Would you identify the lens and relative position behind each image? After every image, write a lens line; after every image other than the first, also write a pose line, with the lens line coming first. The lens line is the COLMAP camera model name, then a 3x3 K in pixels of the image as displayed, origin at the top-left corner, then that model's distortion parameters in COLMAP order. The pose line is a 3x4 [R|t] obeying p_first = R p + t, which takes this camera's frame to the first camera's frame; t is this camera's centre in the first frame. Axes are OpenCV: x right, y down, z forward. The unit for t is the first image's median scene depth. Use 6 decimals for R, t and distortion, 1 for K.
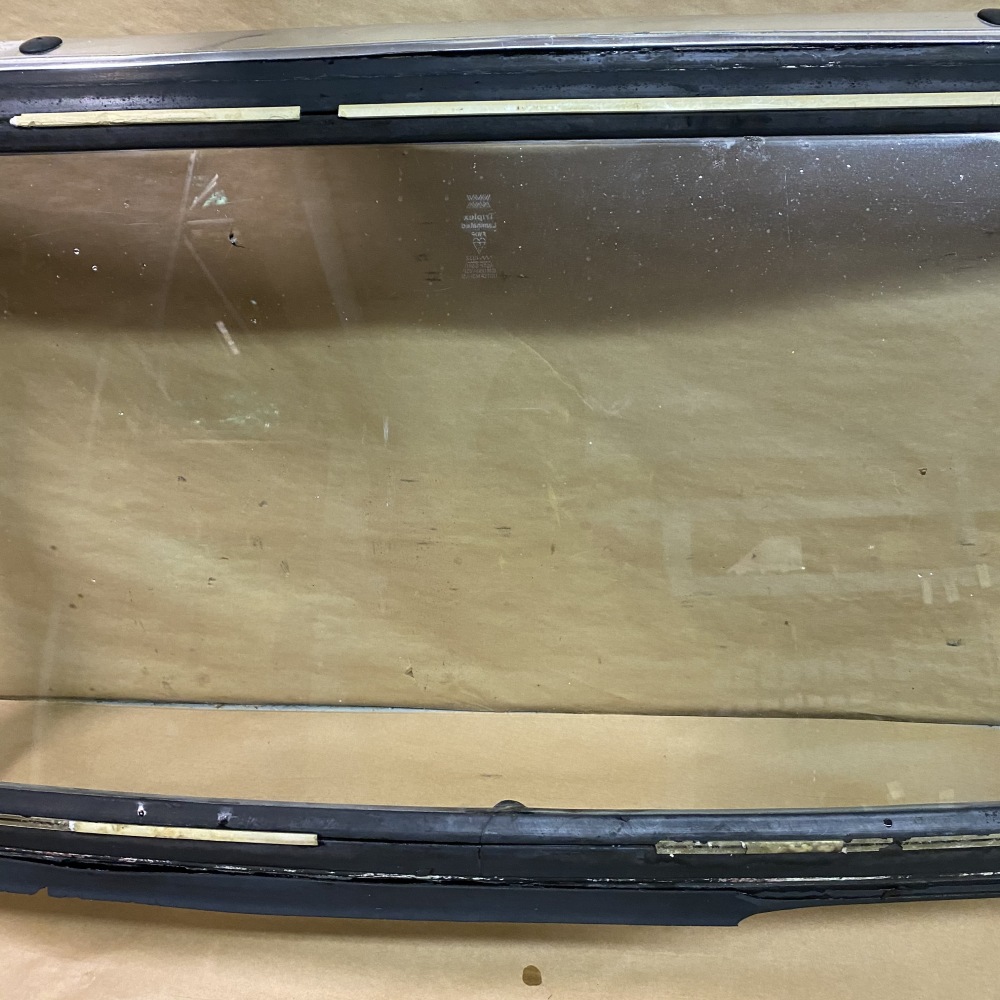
lens RADIAL K [[994.8, 0, 493.4], [0, 994.8, 480.7], [0, 0, 1]] dist [0.017731, -0.040398]
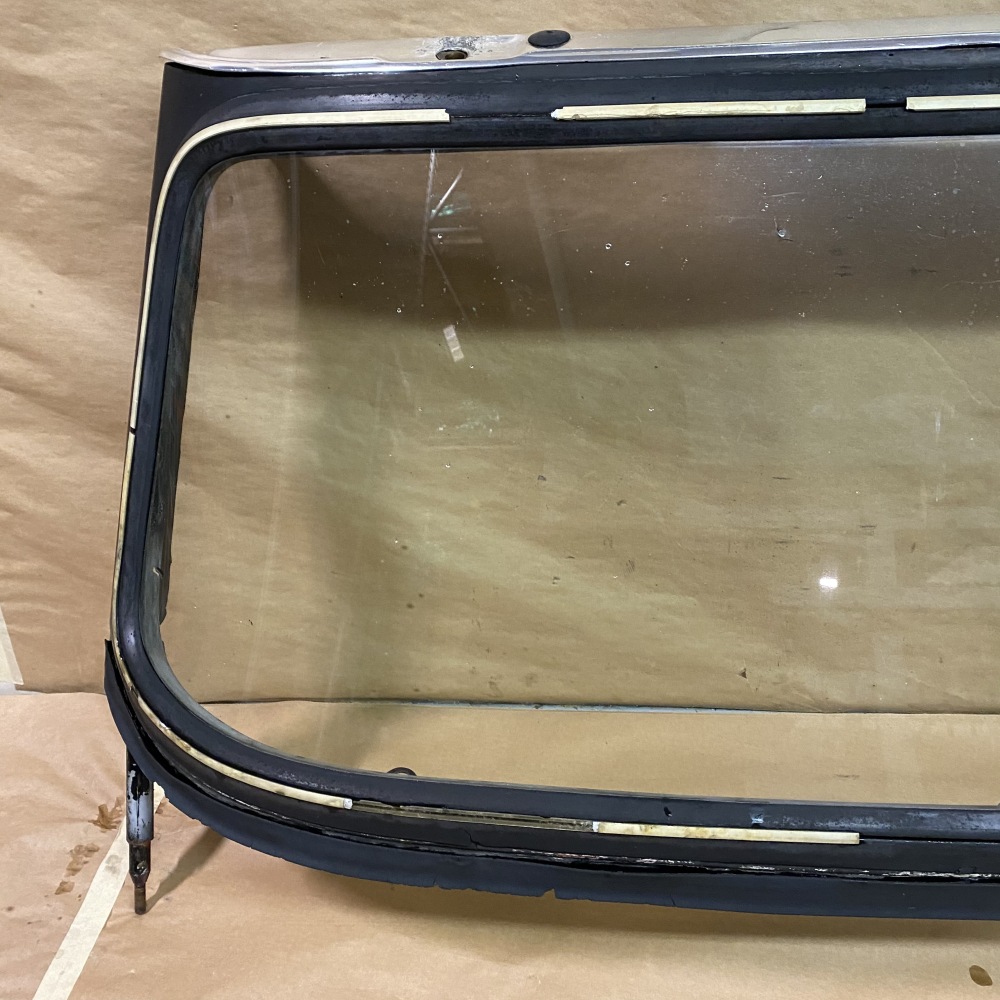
lens RADIAL K [[994.8, 0, 493.4], [0, 994.8, 480.7], [0, 0, 1]] dist [0.017731, -0.040398]
pose [[0.999979, -0.003082, 0.005725, -0.449546], [0.003107, 0.999986, -0.004241, 0.006304], [-0.005712, 0.004258, 0.999975, 0.008618]]
